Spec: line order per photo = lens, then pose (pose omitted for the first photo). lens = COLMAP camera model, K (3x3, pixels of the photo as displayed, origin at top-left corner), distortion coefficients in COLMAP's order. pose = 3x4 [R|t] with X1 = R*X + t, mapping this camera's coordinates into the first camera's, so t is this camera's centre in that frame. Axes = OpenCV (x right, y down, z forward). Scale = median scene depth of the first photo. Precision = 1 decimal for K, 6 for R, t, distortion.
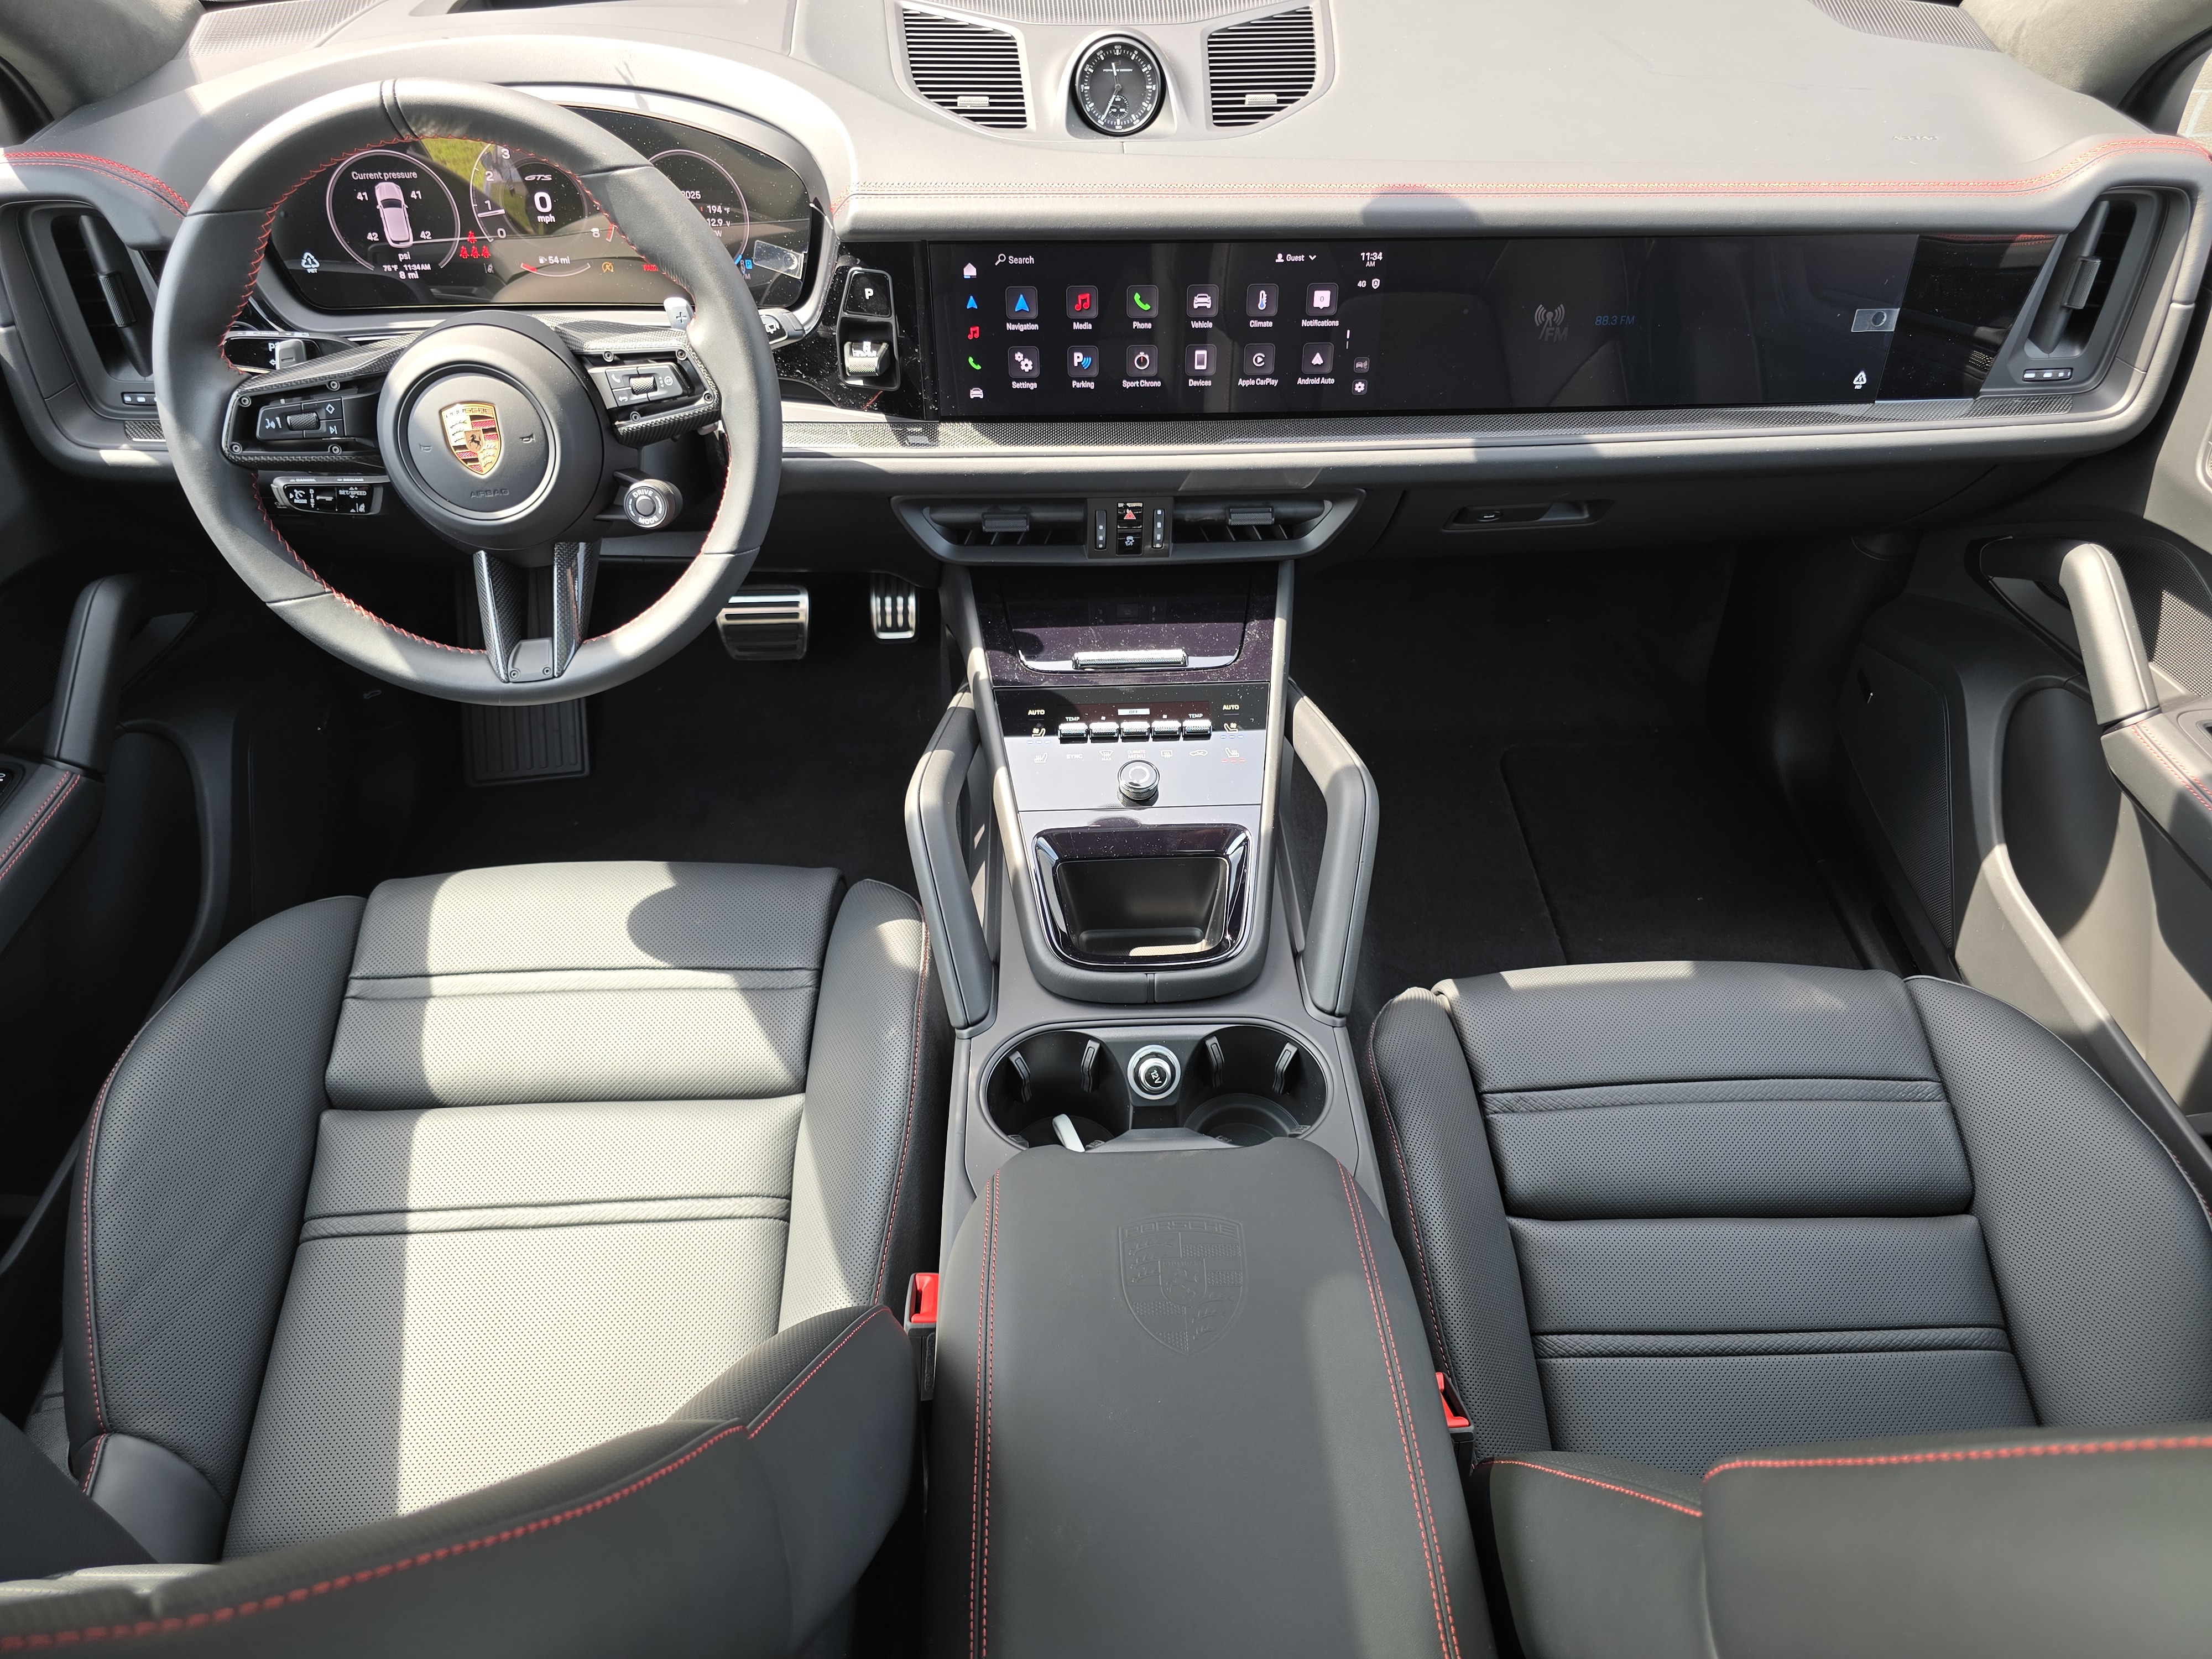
lens RADIAL K [[1507.1, 0, 1123.9], [0, 1507.1, 813.7], [0, 0, 1]] dist [0.050020, -0.058109]
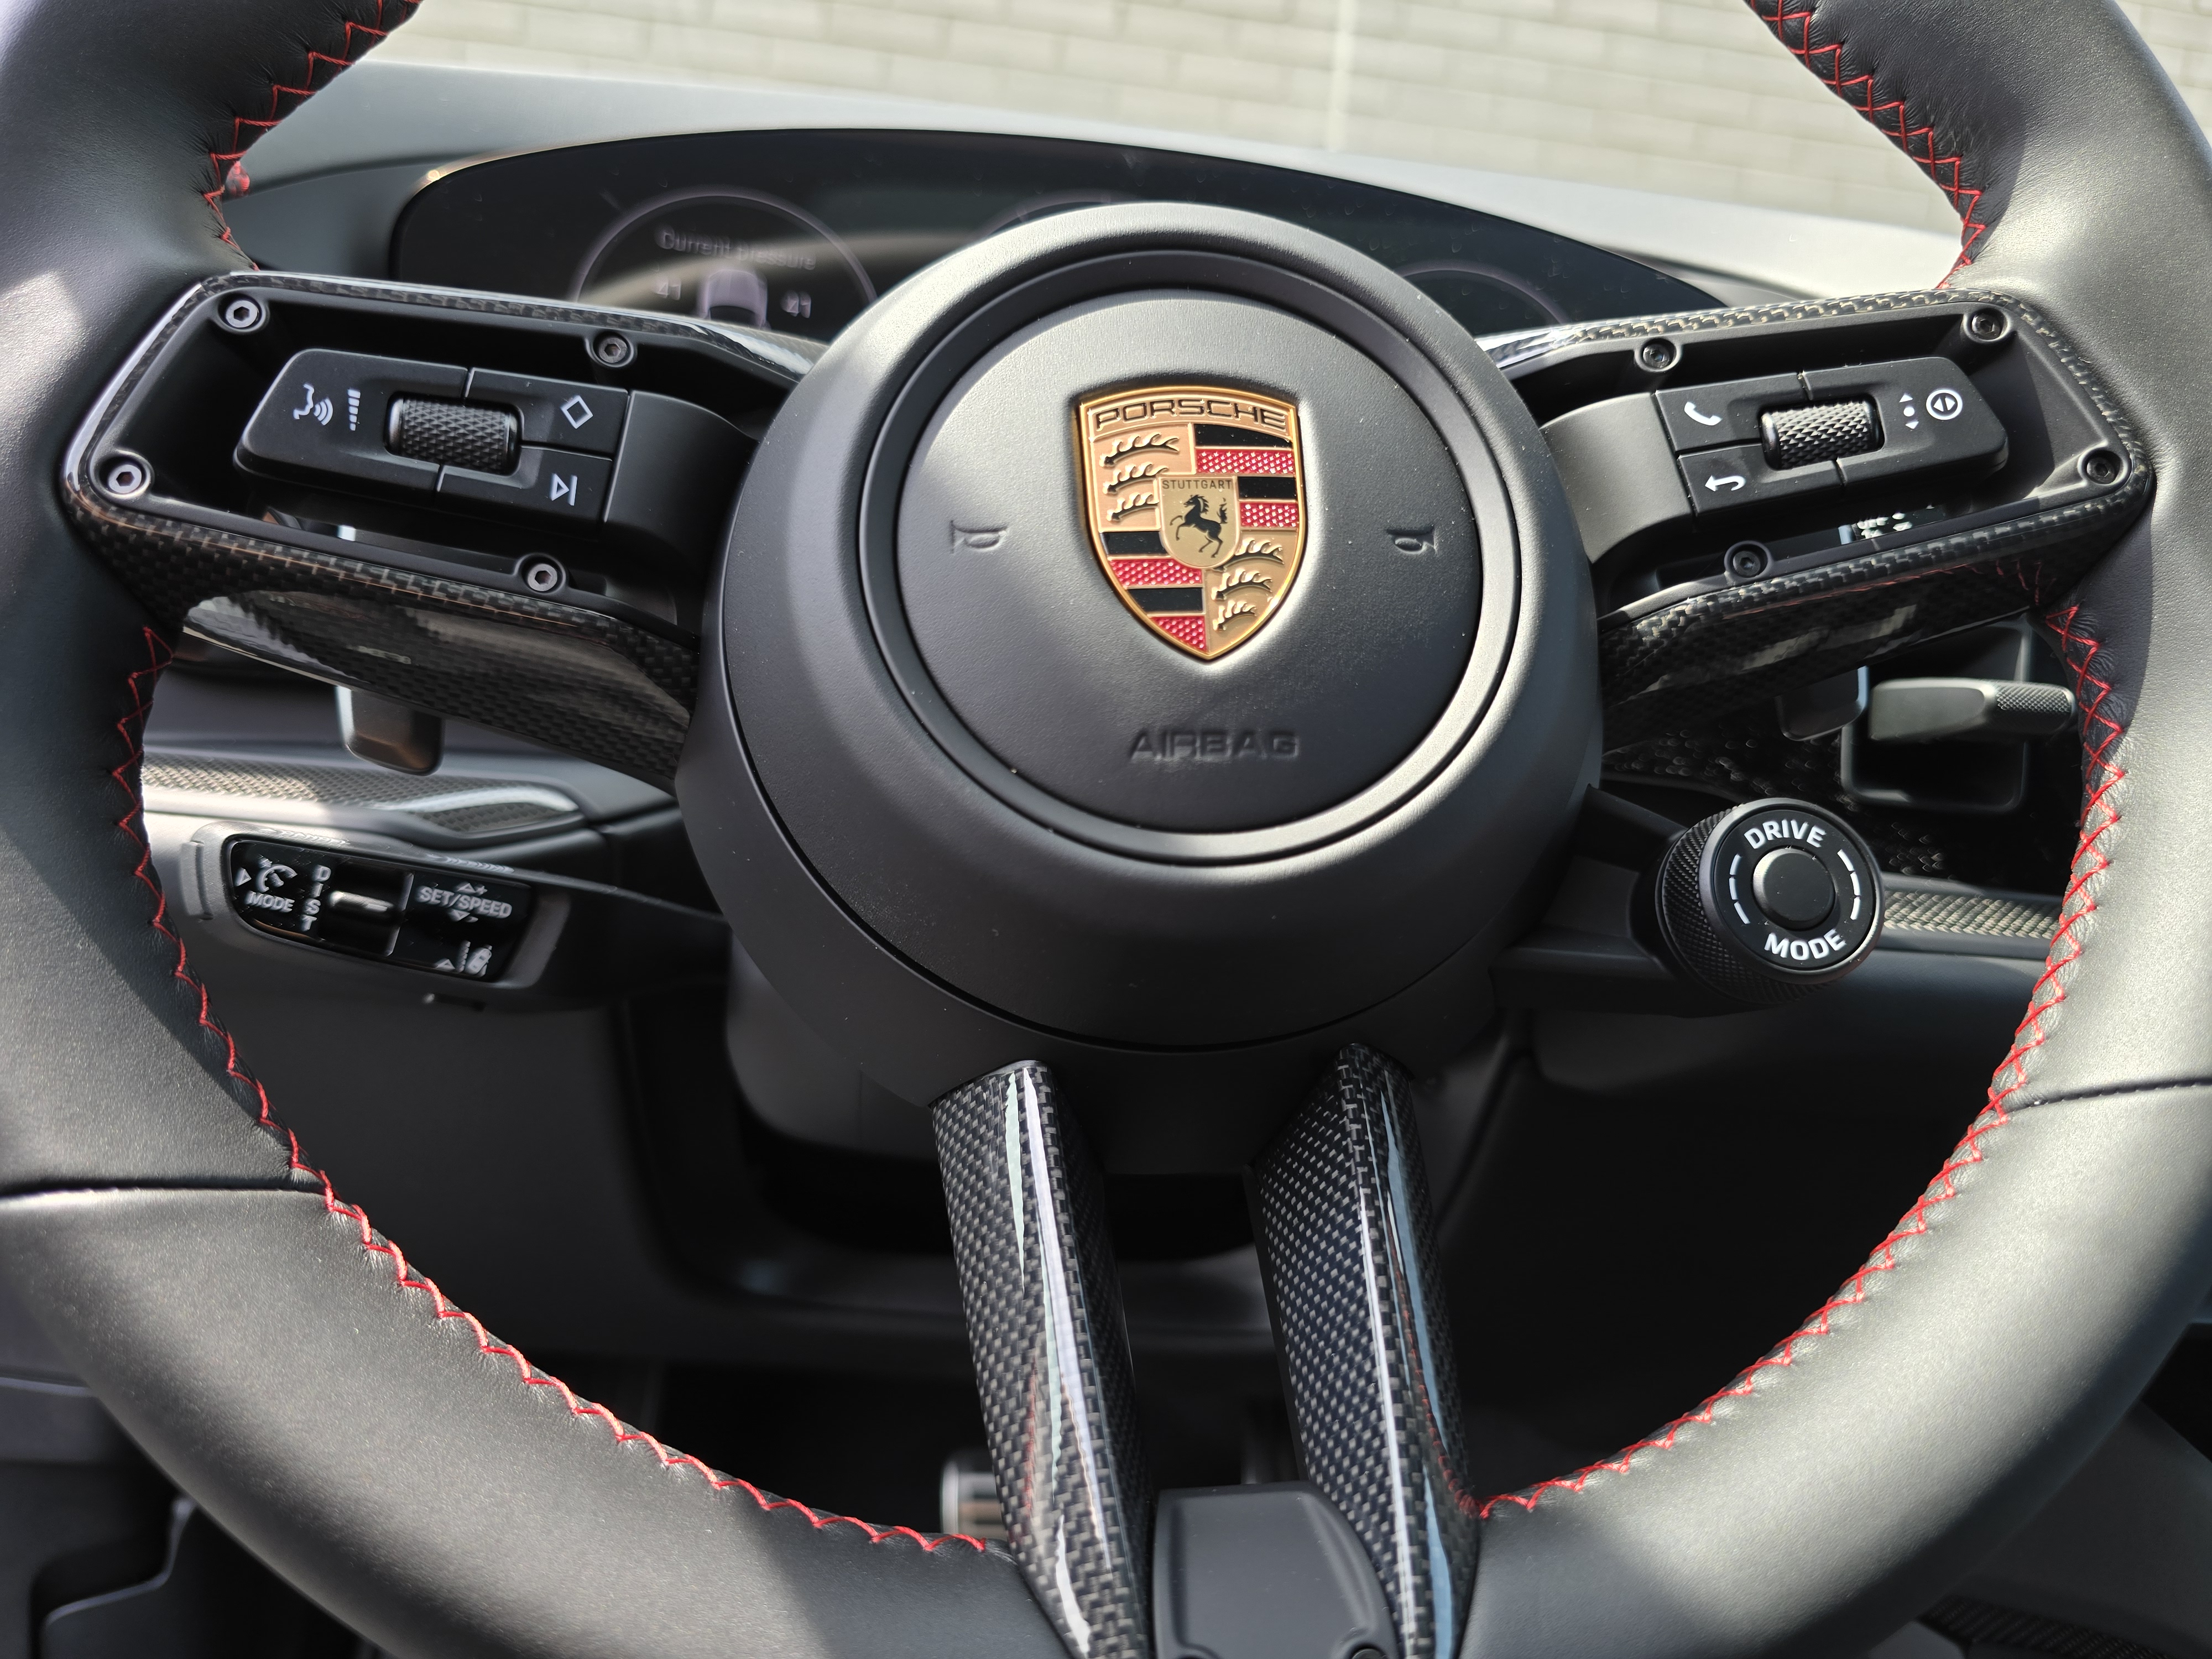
lens RADIAL K [[1579.1, 0, 1115.9], [0, 1579.1, 808.2], [0, 0, 1]] dist [-0.005122, -0.004045]
pose [[0.997278, 0.061984, 0.039941, -0.388449], [-0.029482, 0.831659, -0.554504, -0.068153], [-0.067587, 0.551817, 0.831222, 0.721060]]
